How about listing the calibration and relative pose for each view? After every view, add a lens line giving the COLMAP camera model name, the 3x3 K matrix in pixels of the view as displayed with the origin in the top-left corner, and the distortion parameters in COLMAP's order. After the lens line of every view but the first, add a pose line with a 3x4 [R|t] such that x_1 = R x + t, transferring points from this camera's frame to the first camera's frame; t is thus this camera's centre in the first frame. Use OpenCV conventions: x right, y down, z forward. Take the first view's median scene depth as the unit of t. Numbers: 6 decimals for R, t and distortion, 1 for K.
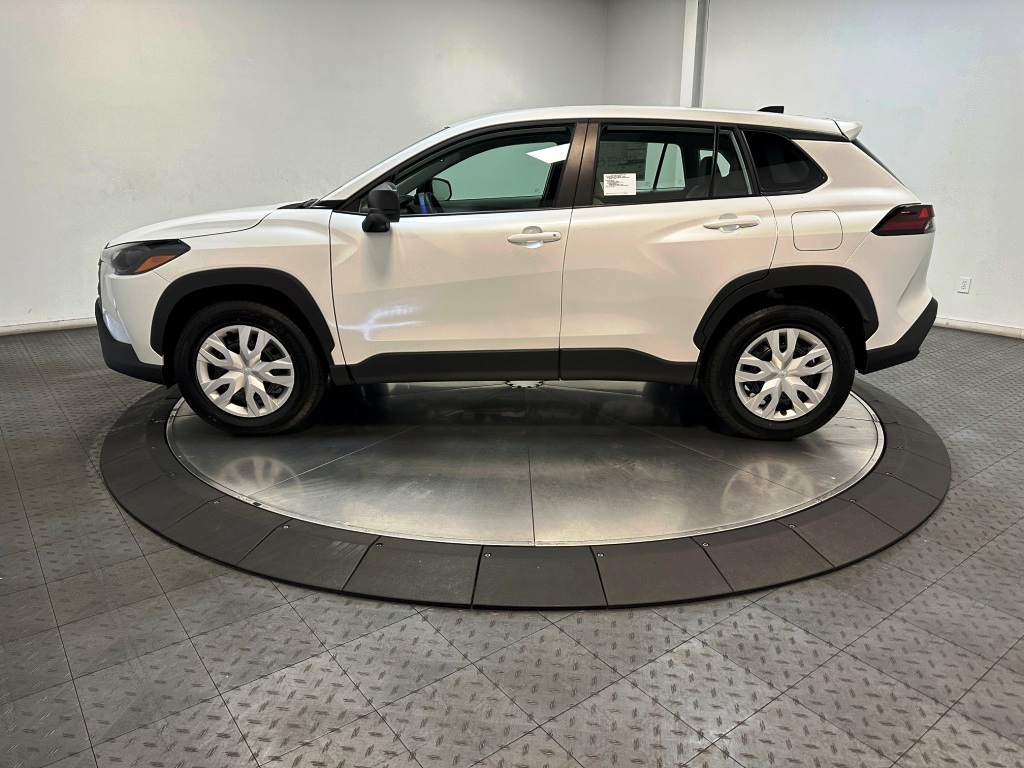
lens RADIAL K [[710.9, 0, 508.3], [0, 710.9, 378.4], [0, 0, 1]] dist [-0.023996, -0.003102]
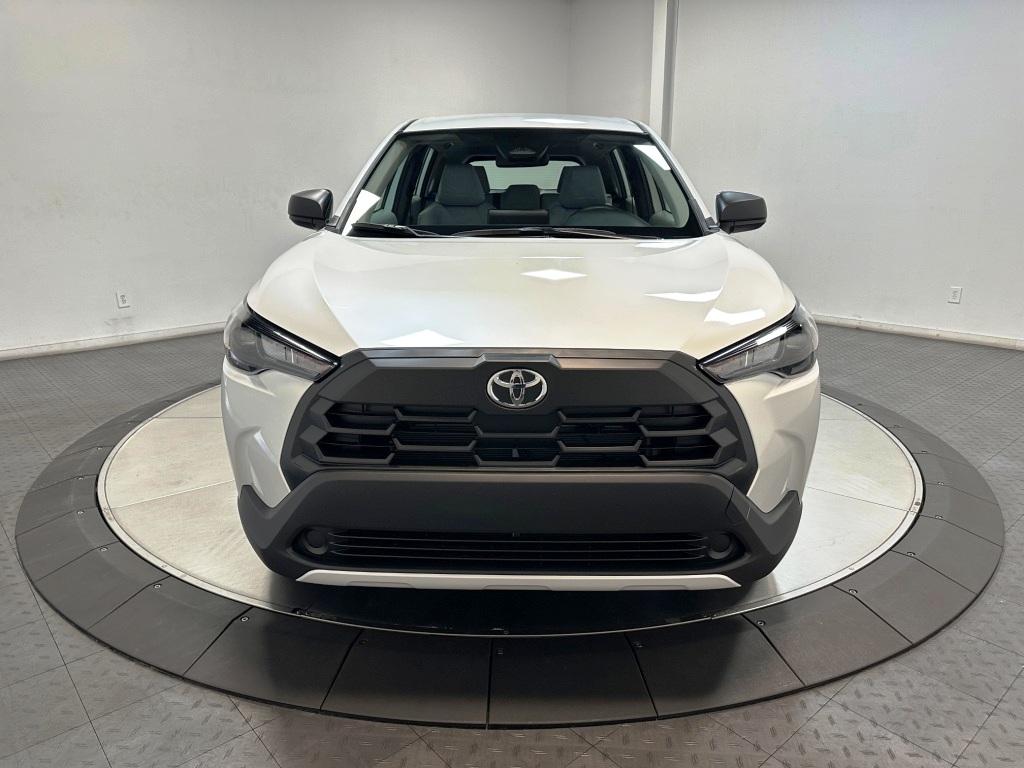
lens RADIAL K [[710.9, 0, 516.0], [0, 710.9, 389.5], [0, 0, 1]] dist [-0.023996, -0.003102]
pose [[0.997134, -0.028309, 0.070160, -0.057766], [0.028351, 0.999598, 0.000395, -0.047896], [-0.070143, 0.001595, 0.997536, 0.182324]]
